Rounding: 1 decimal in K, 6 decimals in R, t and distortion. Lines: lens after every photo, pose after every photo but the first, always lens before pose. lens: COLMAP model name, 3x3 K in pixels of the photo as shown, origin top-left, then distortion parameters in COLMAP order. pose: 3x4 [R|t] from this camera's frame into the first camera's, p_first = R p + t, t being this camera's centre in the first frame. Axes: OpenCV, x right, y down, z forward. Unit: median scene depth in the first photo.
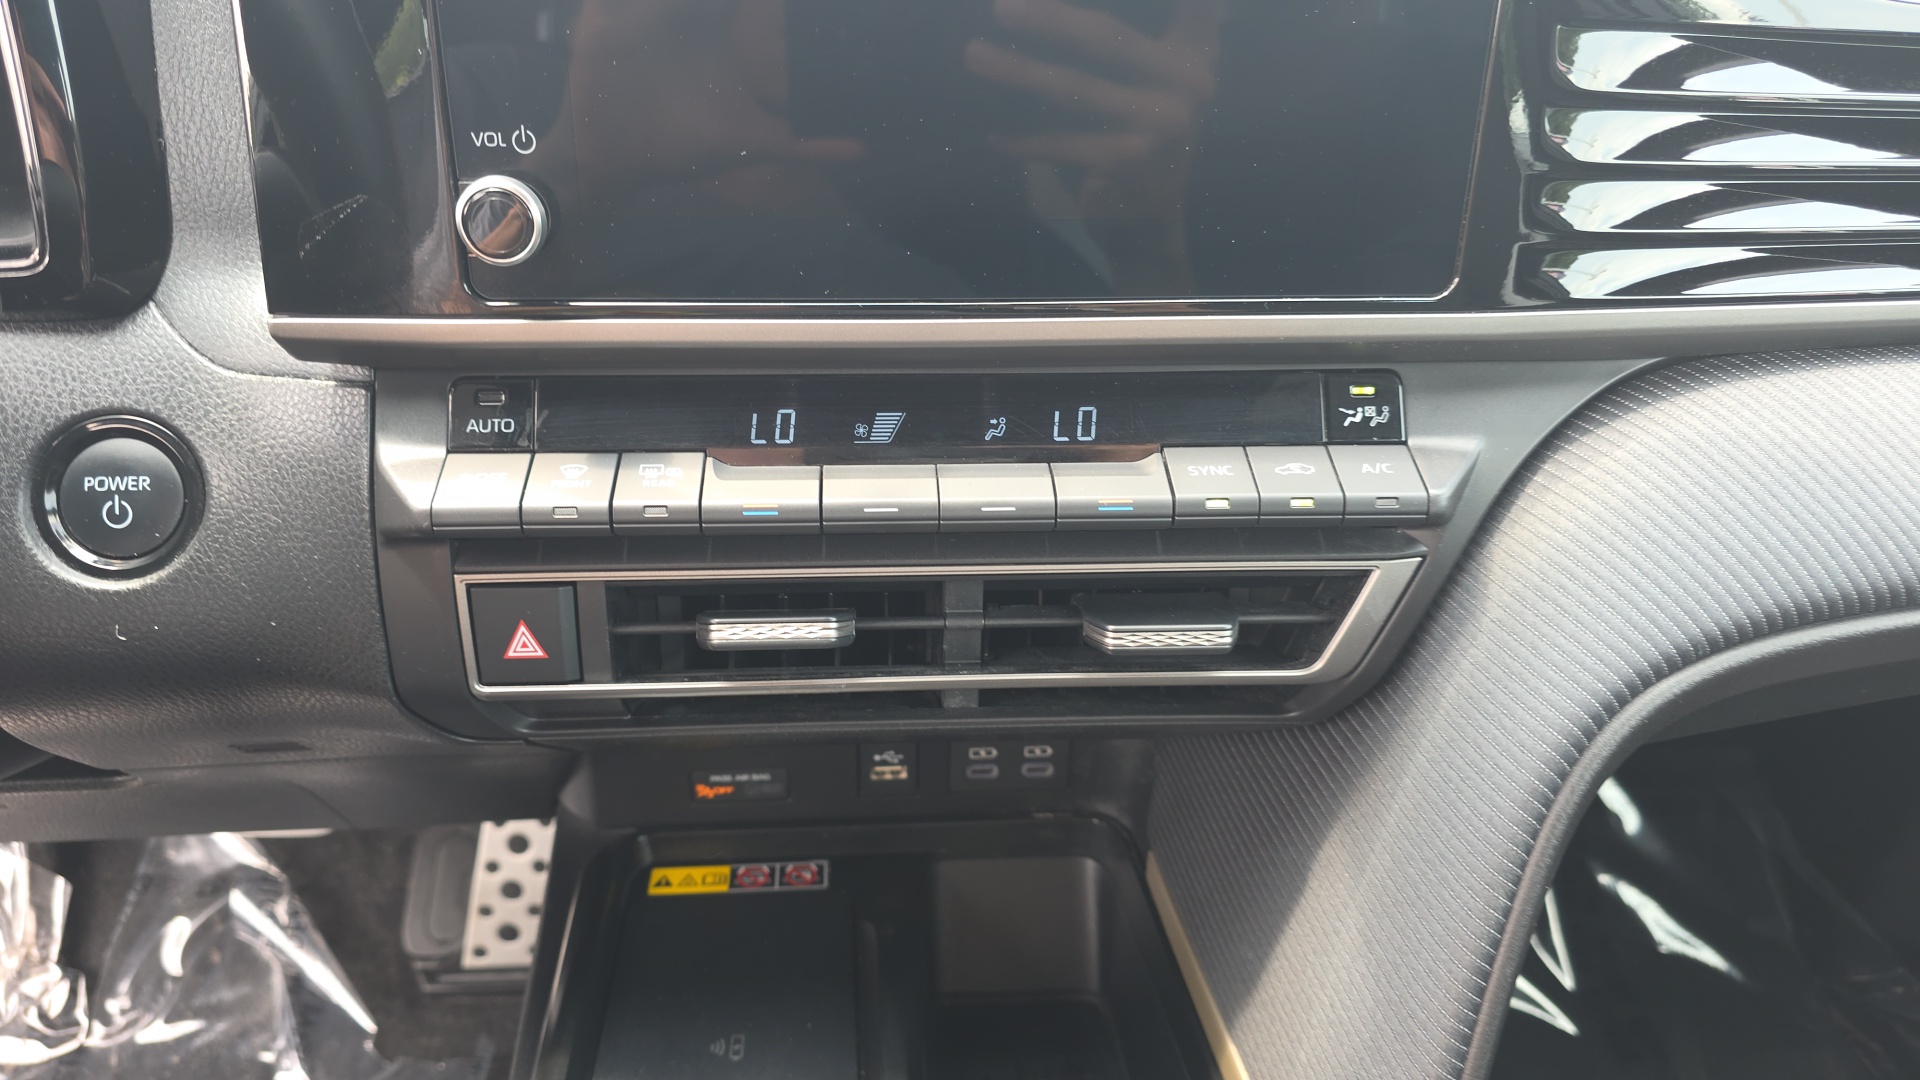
lens RADIAL K [[1322.4, 0, 945.0], [0, 1322.4, 527.4], [0, 0, 1]] dist [0.056591, -0.090380]
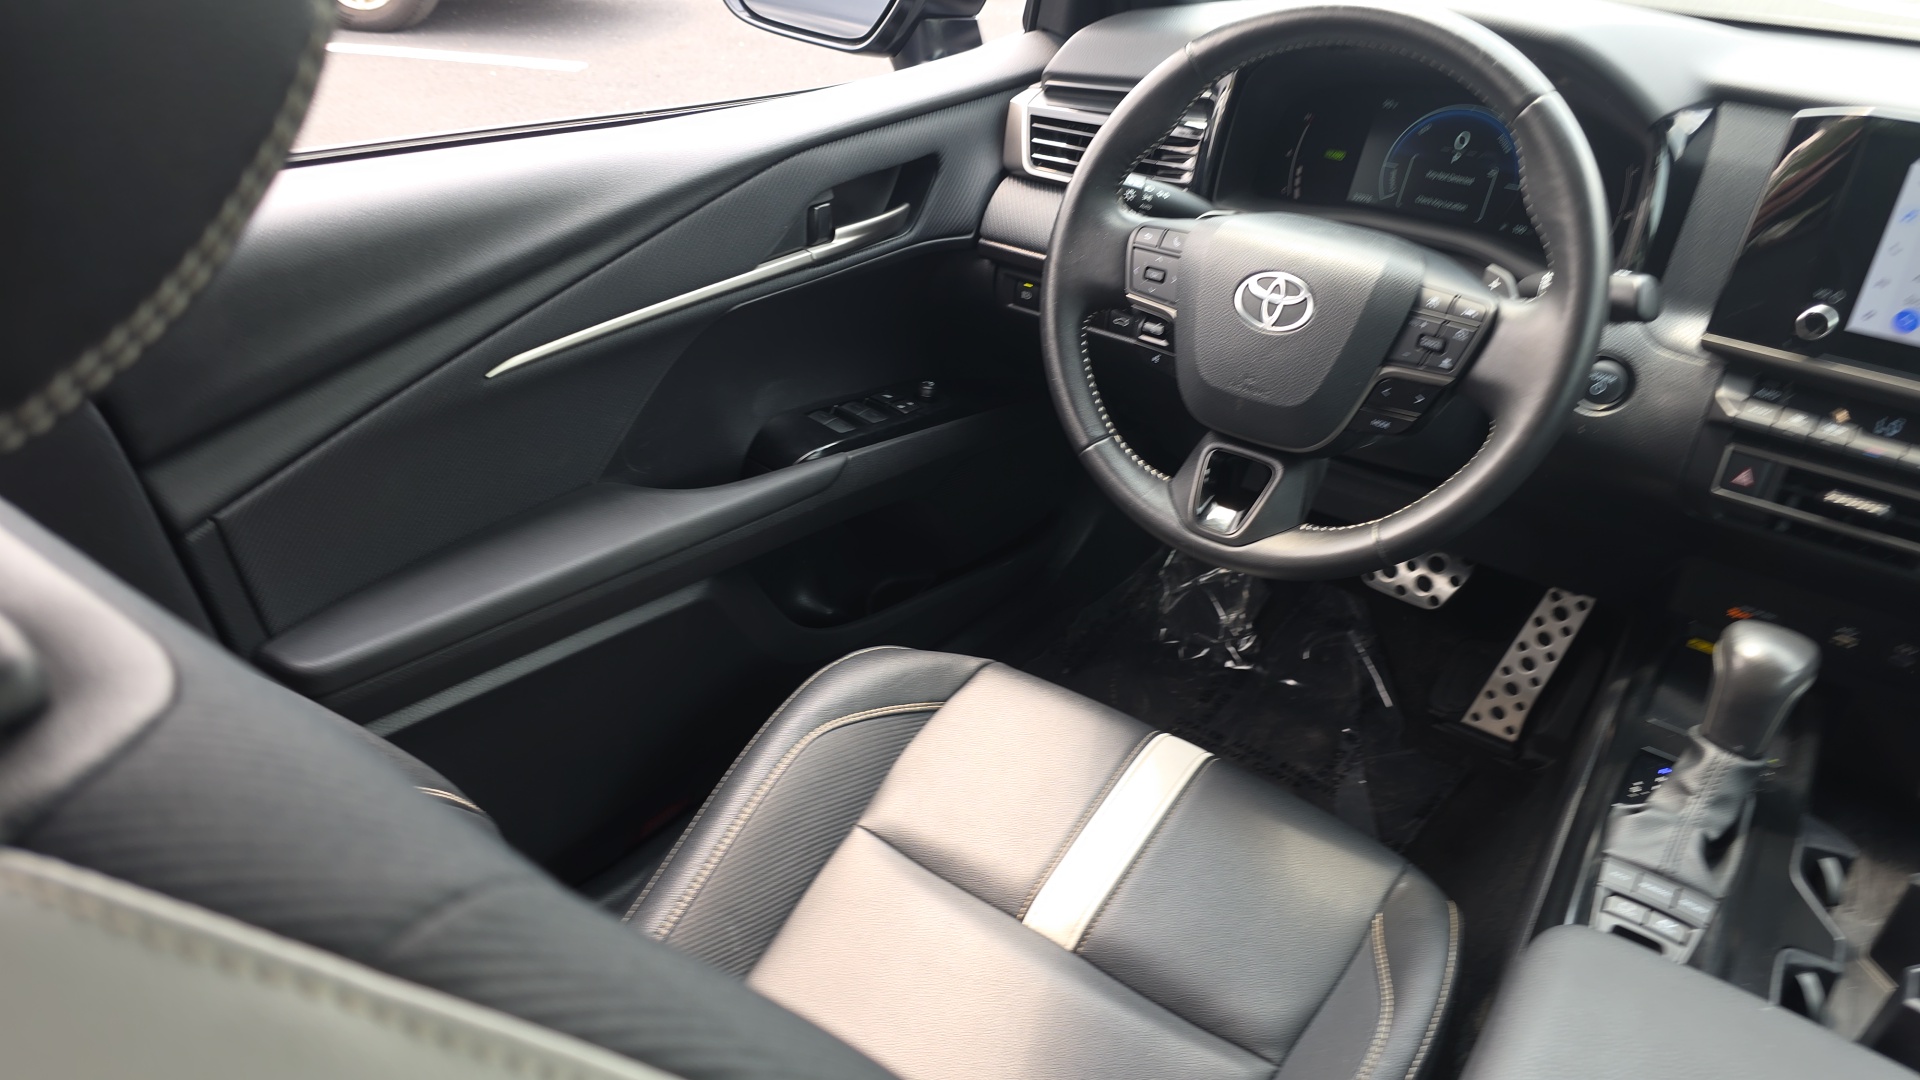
lens RADIAL K [[1301.2, 0, 951.3], [0, 1301.2, 546.7], [0, 0, 1]] dist [0.043078, -0.054739]
pose [[0.761518, 0.336471, -0.553965, -0.030499], [-0.346861, 0.933567, 0.090218, 0.516912], [0.547519, 0.123446, 0.827638, -1.943324]]
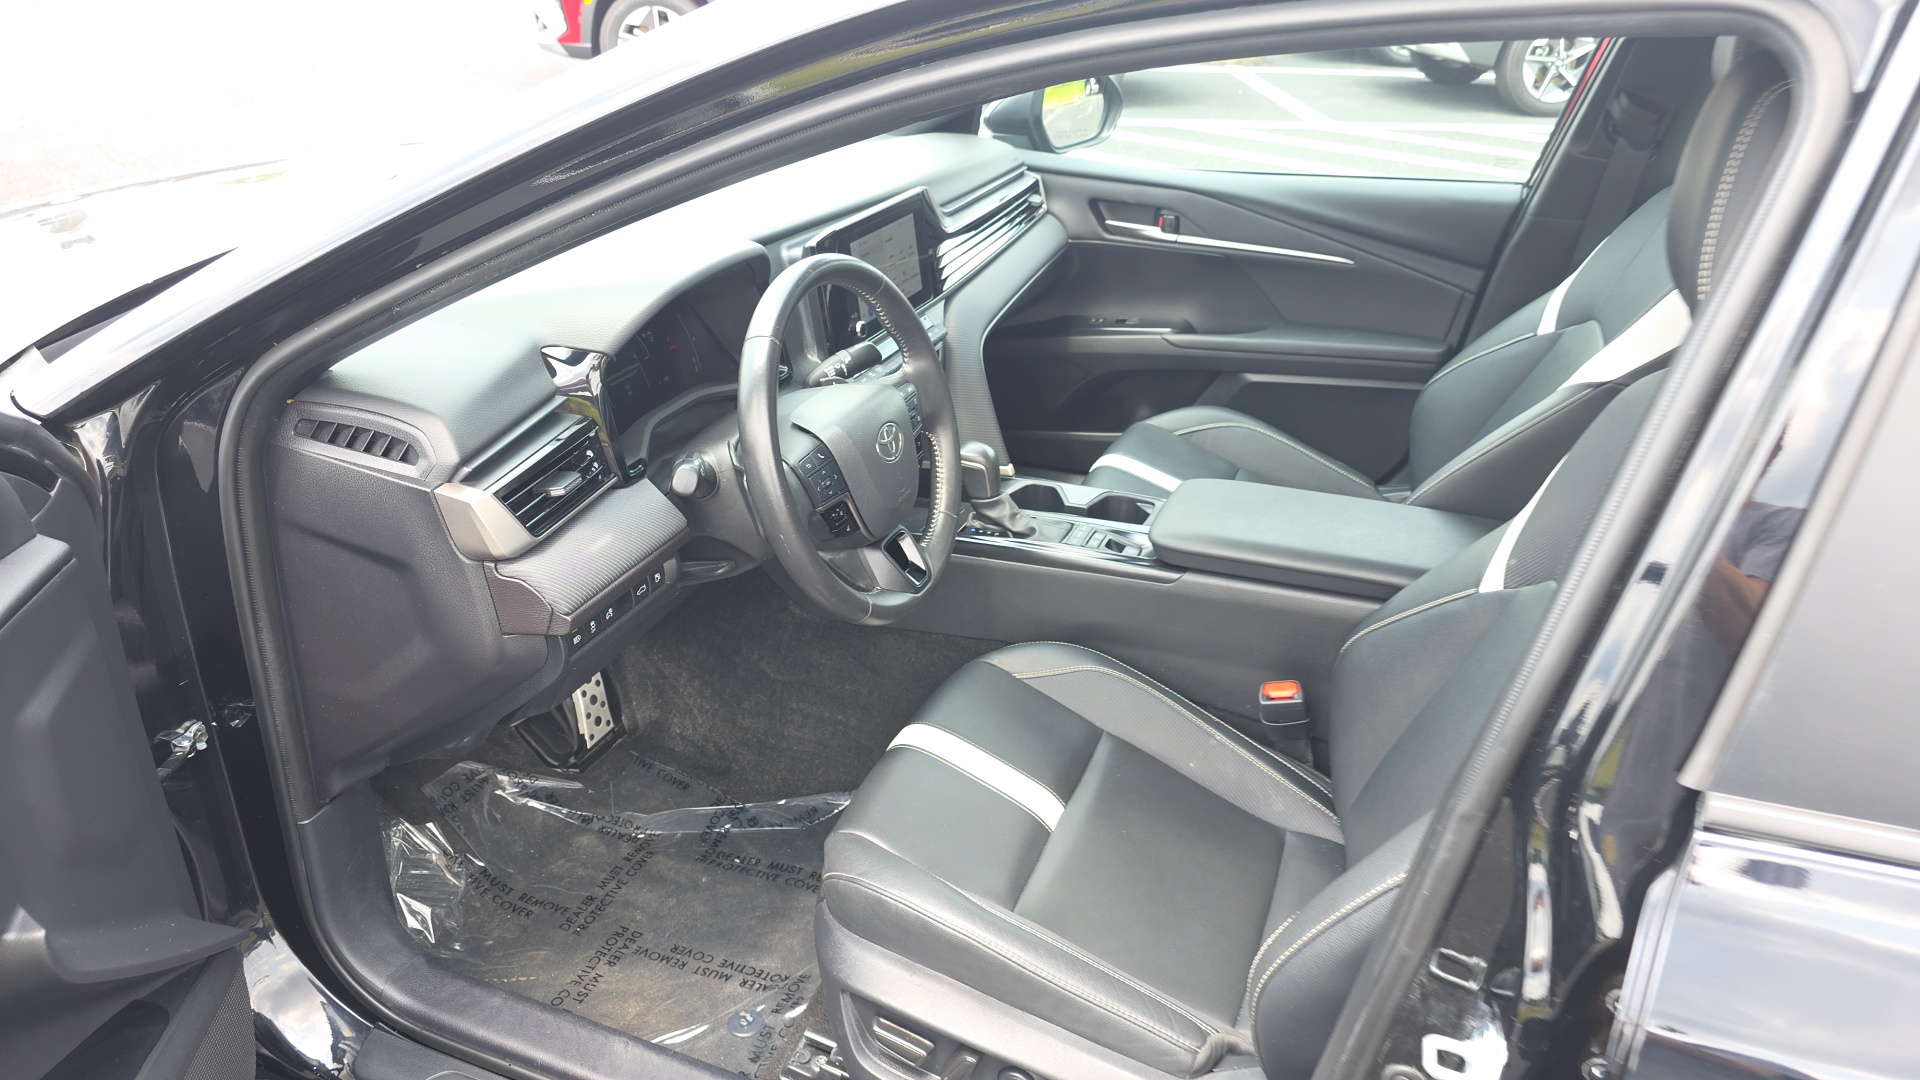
lens RADIAL K [[1289.1, 0, 945.5], [0, 1289.1, 549.2], [0, 0, 1]] dist [0.081777, -0.102781]
pose [[0.453176, -0.422404, 0.784988, -4.220549], [0.437957, 0.872498, 0.216659, -0.393122], [-0.776418, 0.245607, 0.580390, -1.903832]]
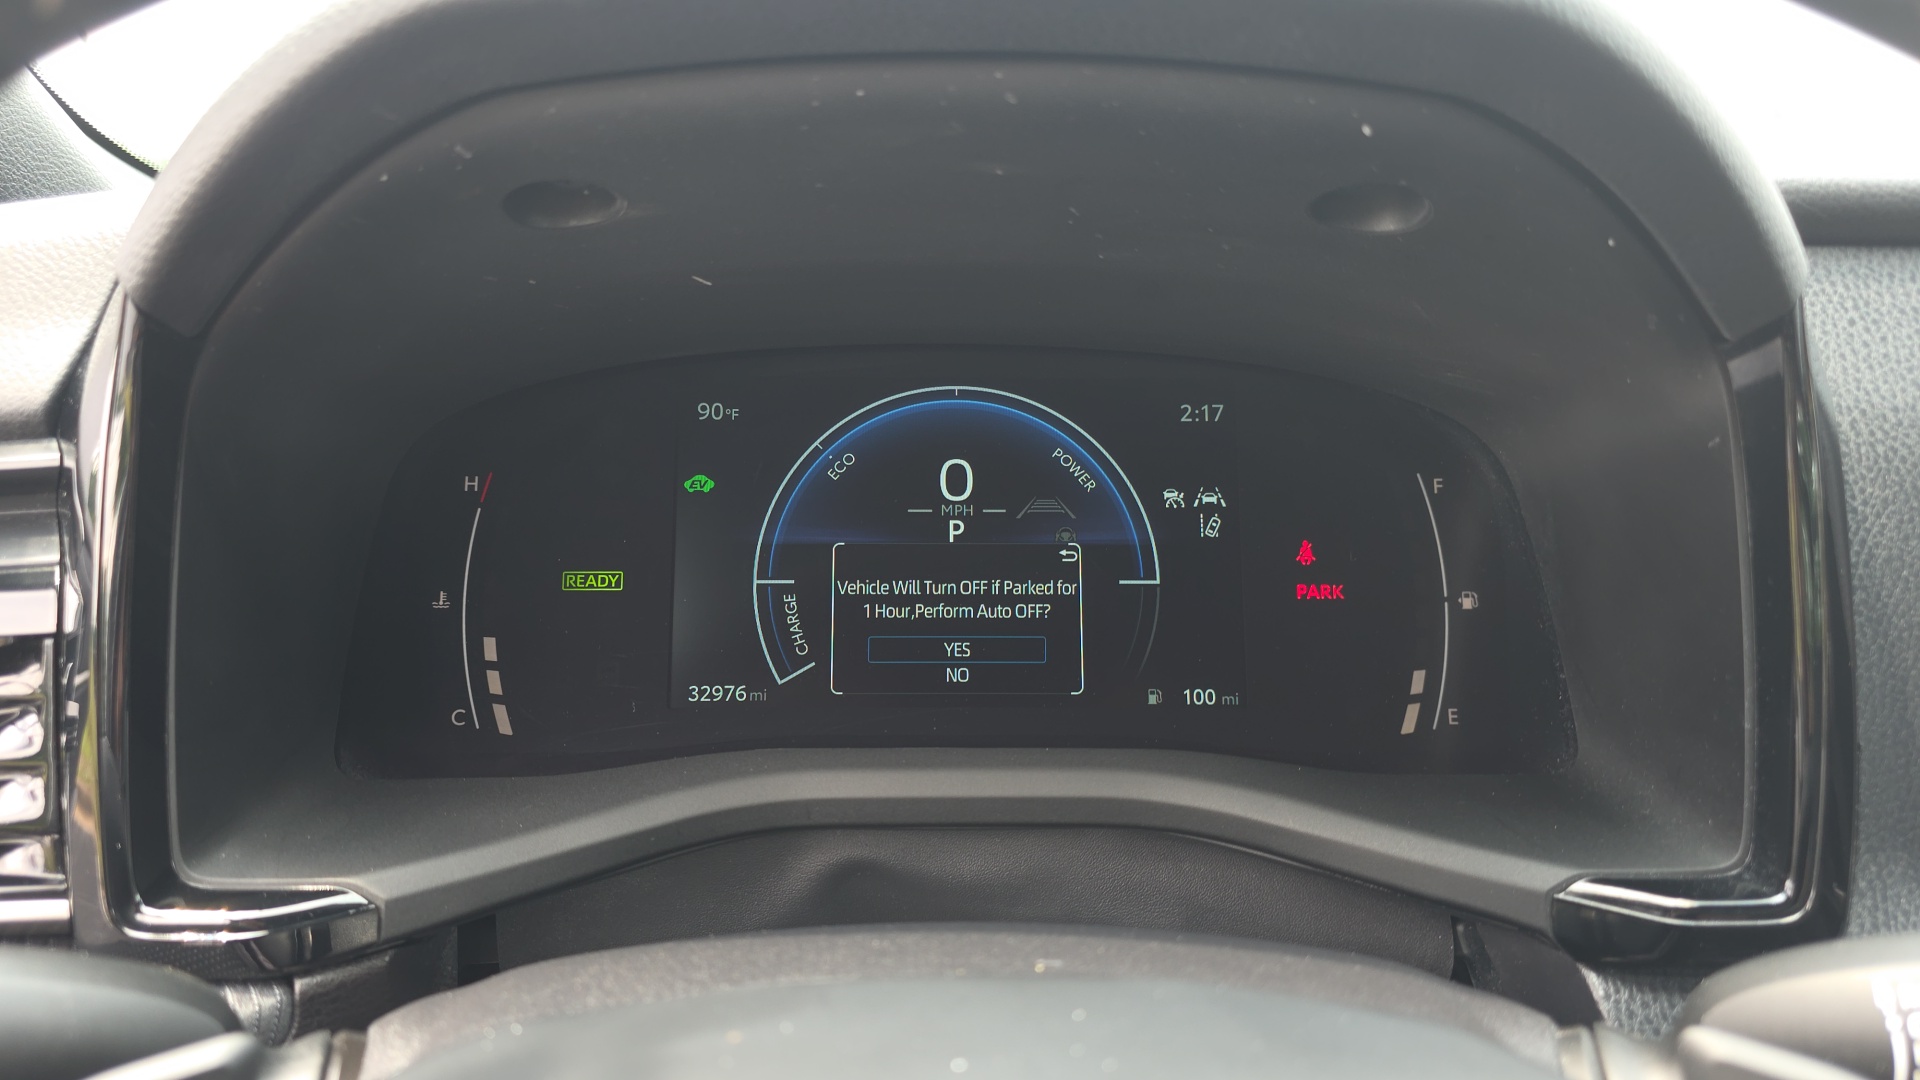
lens RADIAL K [[1322.4, 0, 945.0], [0, 1322.4, 527.4], [0, 0, 1]] dist [0.056591, -0.090380]
pose [[0.998379, 0.001921, -0.056886, -1.102595], [-0.018716, 0.954929, -0.296242, -0.167994], [0.053753, 0.296827, 0.953417, 0.165763]]
